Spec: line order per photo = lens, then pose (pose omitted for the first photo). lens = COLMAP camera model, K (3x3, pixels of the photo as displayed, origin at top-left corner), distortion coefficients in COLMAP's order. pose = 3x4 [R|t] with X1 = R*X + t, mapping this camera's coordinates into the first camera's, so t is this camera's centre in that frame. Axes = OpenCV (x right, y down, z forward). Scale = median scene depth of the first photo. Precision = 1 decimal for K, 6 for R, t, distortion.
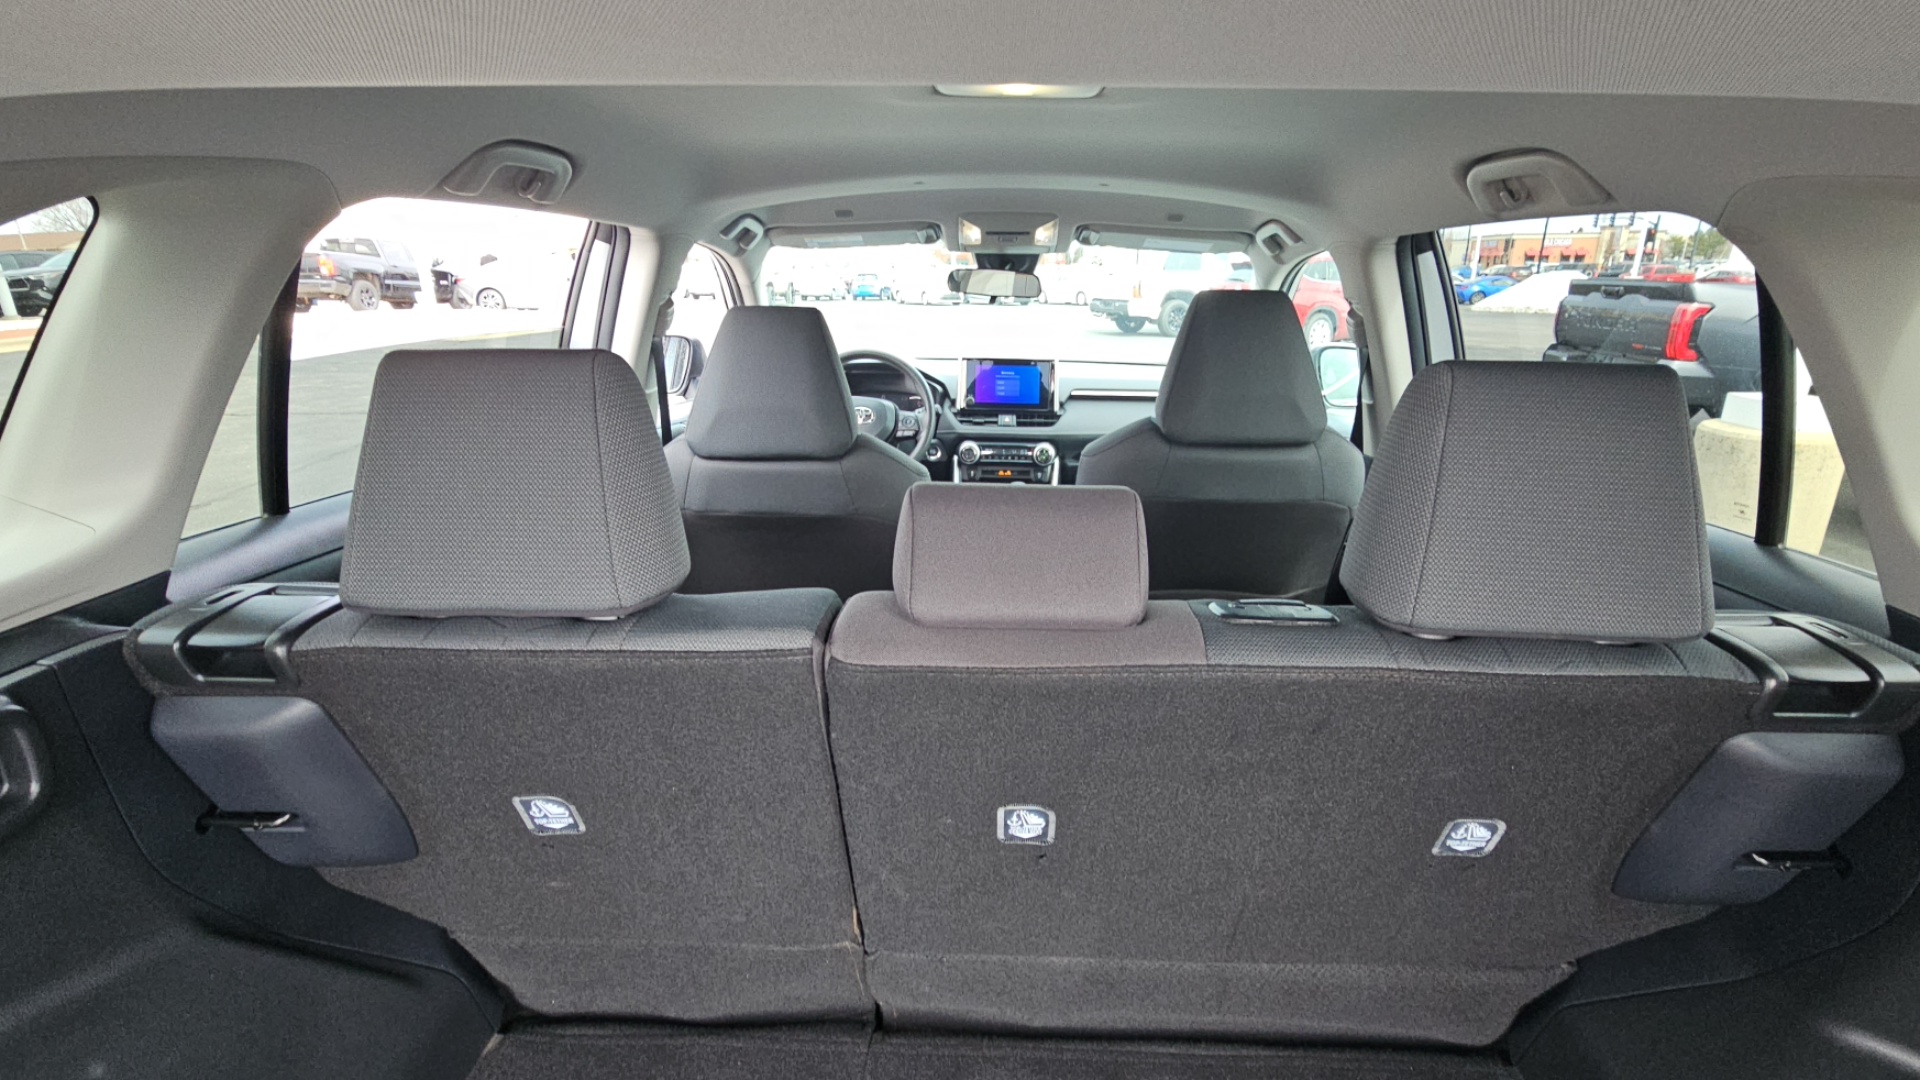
lens RADIAL K [[849.6, 0, 966.3], [0, 849.6, 535.7], [0, 0, 1]] dist [0.006496, -0.005498]
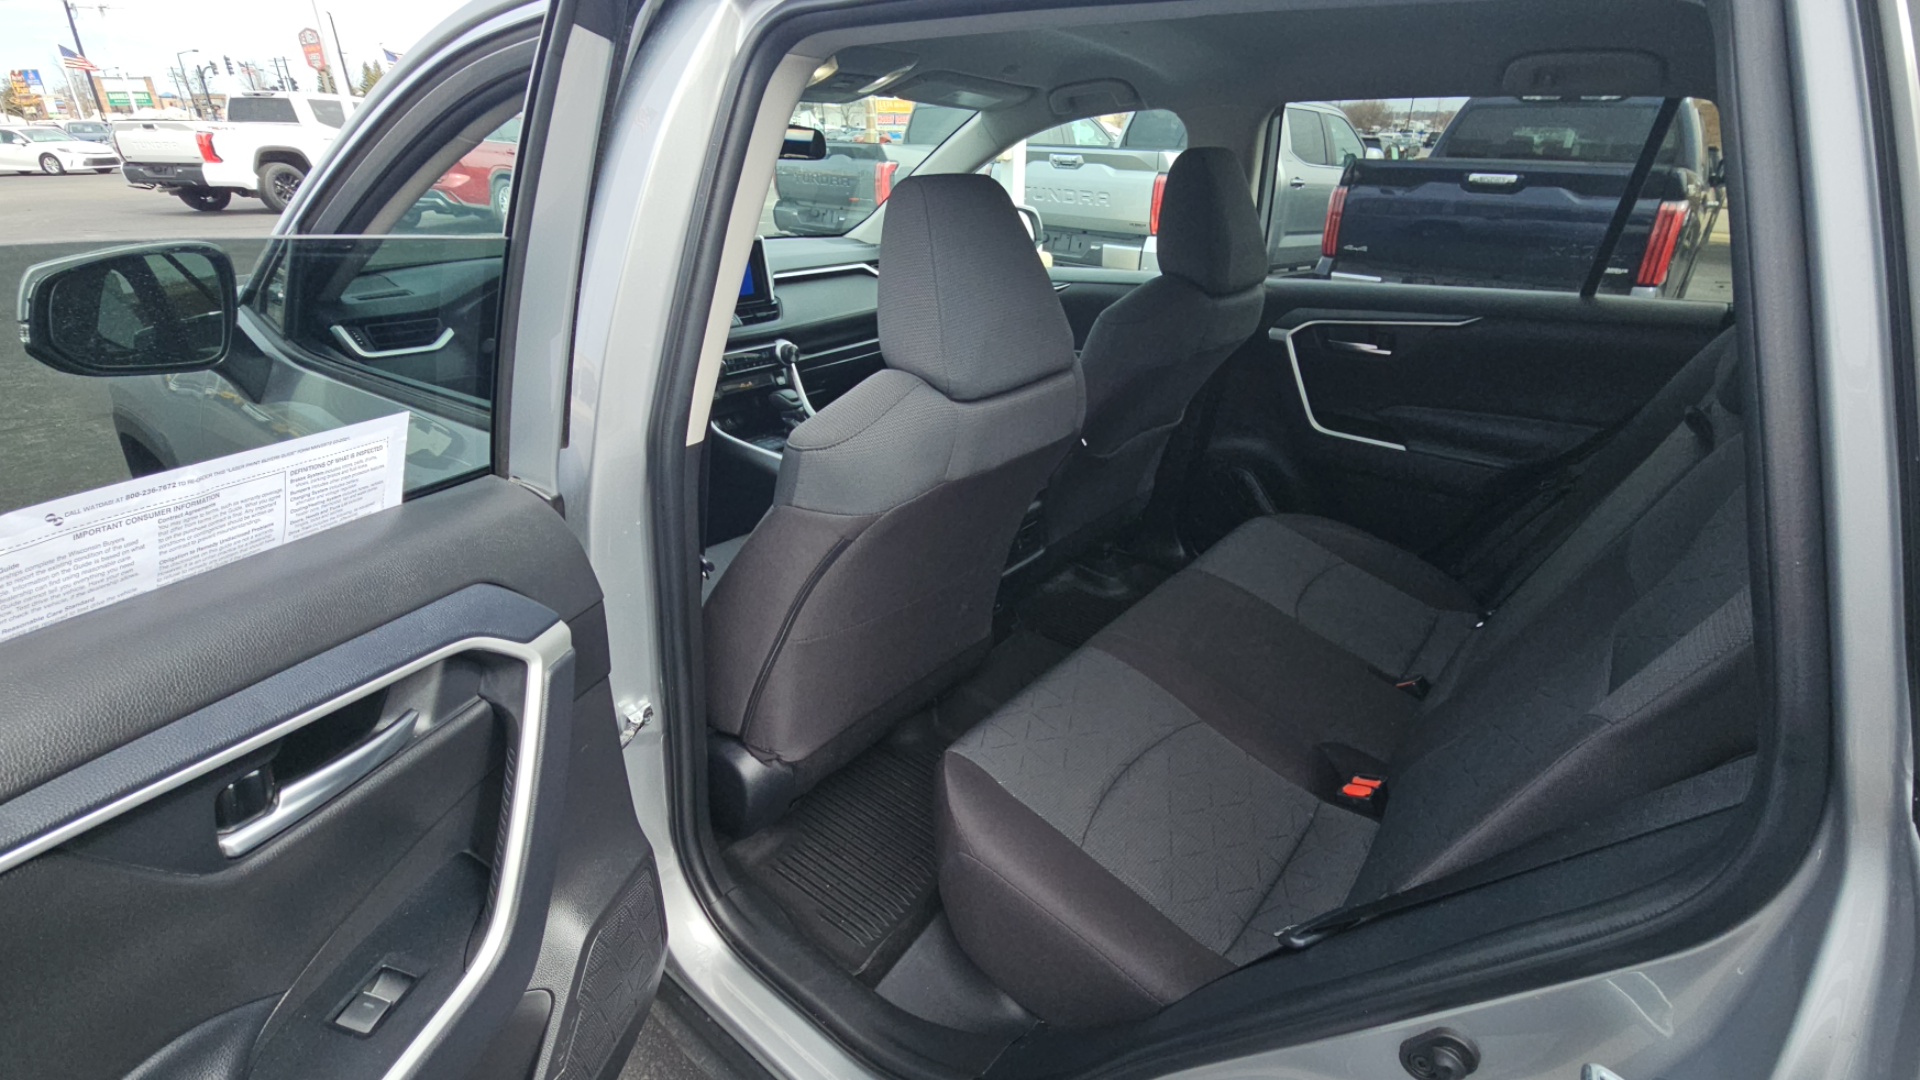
lens RADIAL K [[849.6, 0, 988.2], [0, 849.6, 540.6], [0, 0, 1]] dist [0.006496, -0.005498]
pose [[0.583165, -0.338752, 0.738353, -0.475616], [0.224515, 0.940713, 0.254267, -0.088173], [-0.780712, 0.017491, 0.624646, 0.303346]]
